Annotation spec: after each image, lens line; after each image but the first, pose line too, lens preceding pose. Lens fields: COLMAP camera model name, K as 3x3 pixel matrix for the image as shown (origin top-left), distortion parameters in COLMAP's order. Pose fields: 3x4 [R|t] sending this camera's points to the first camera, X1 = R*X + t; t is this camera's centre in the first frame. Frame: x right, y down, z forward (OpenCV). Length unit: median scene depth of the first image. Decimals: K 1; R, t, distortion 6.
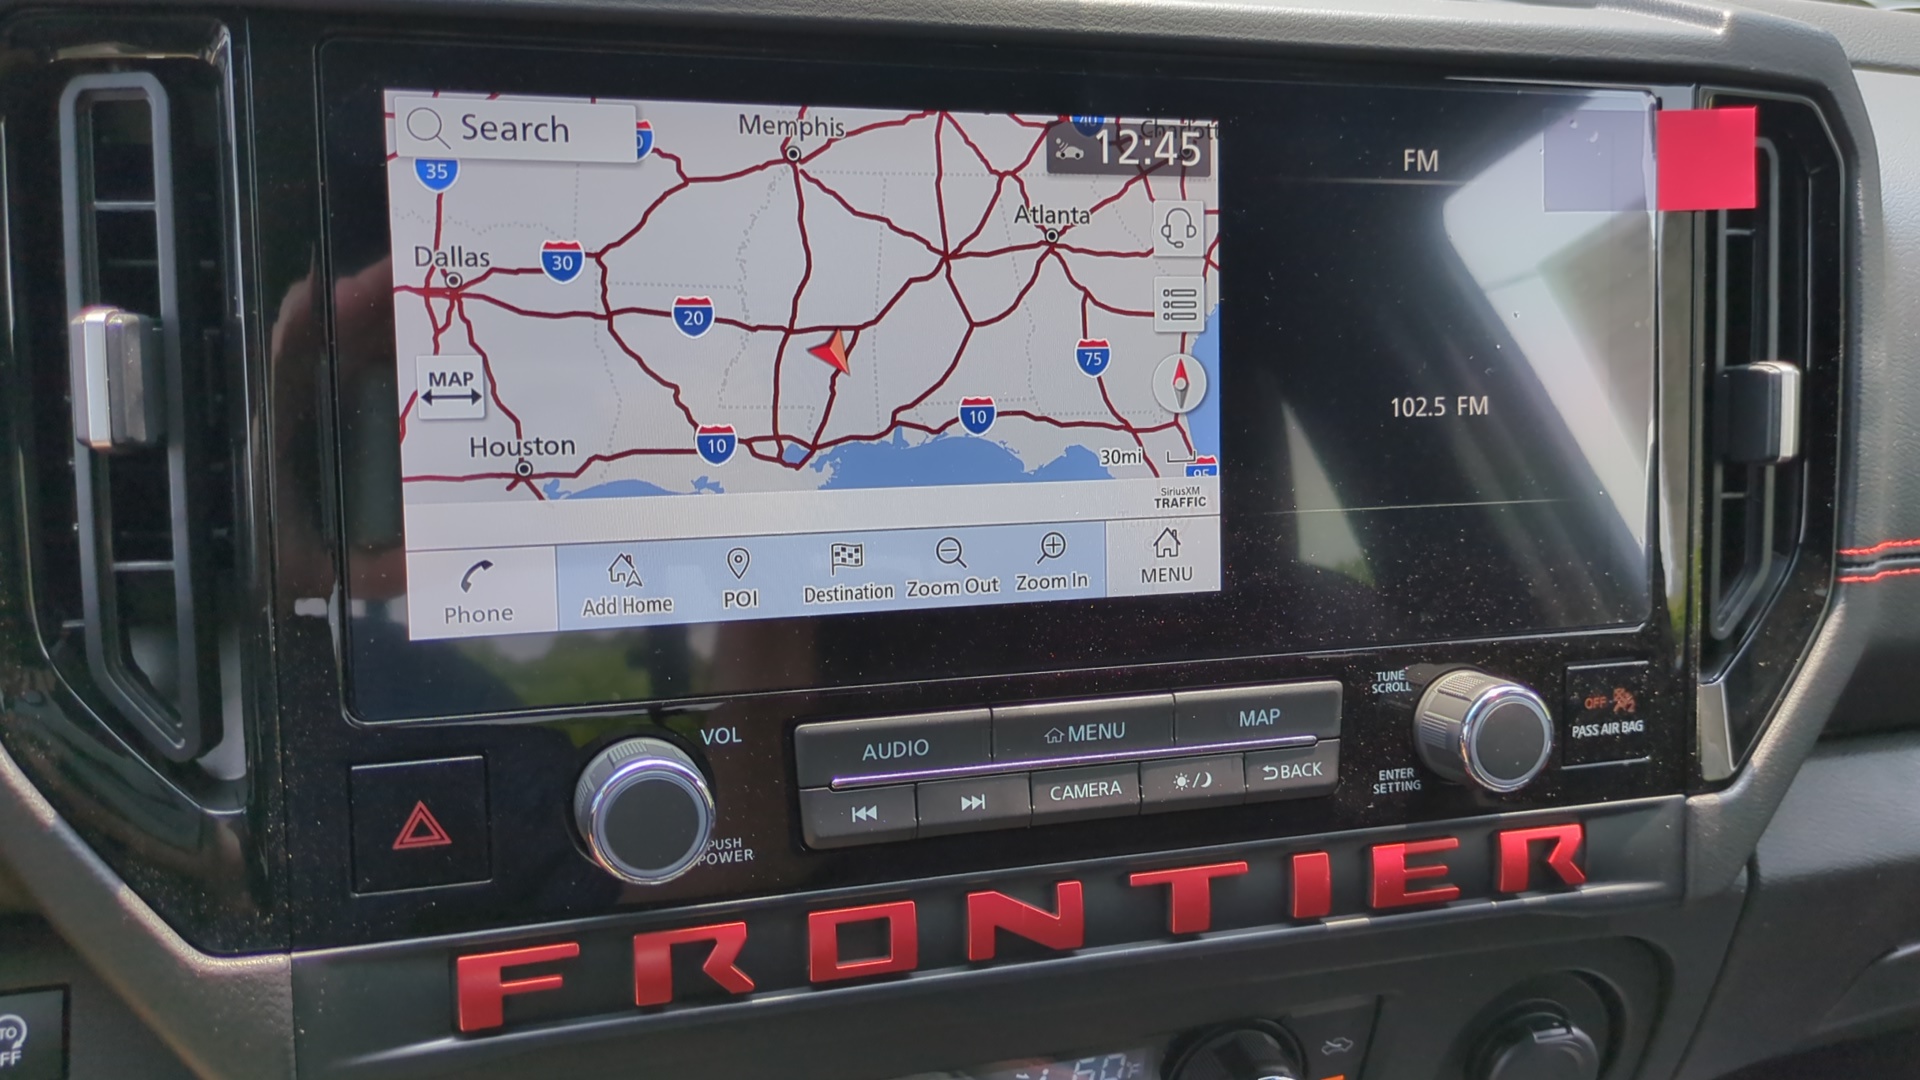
lens RADIAL K [[1678.5, 0, 960.0], [0, 1678.5, 540.0], [0, 0, 1]] dist [0.046504, -0.114043]
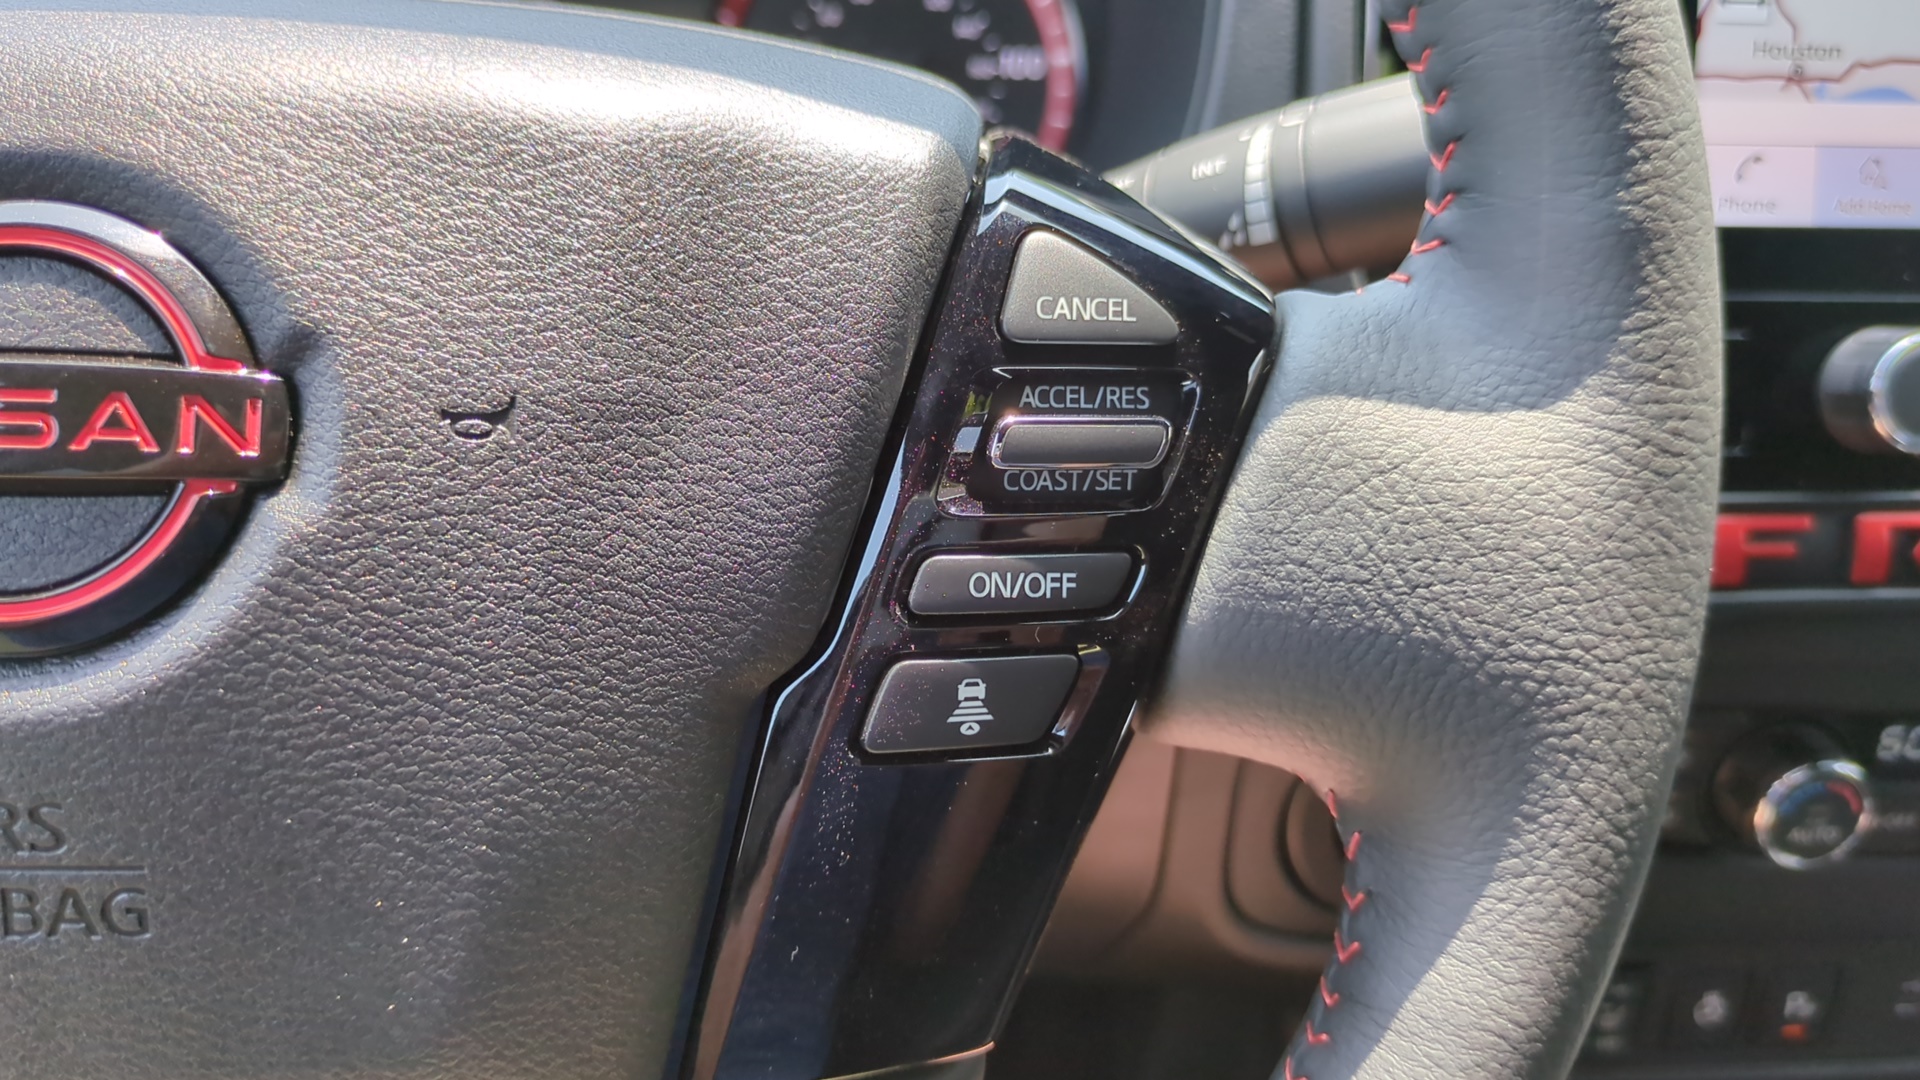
lens RADIAL K [[1678.5, 0, 960.0], [0, 1678.5, 540.0], [0, 0, 1]] dist [0.046504, -0.114043]
pose [[0.972026, 0.047696, -0.229980, -0.468718], [-0.039368, 0.998397, 0.040670, 0.213357], [0.231551, -0.030479, 0.972345, -0.172640]]
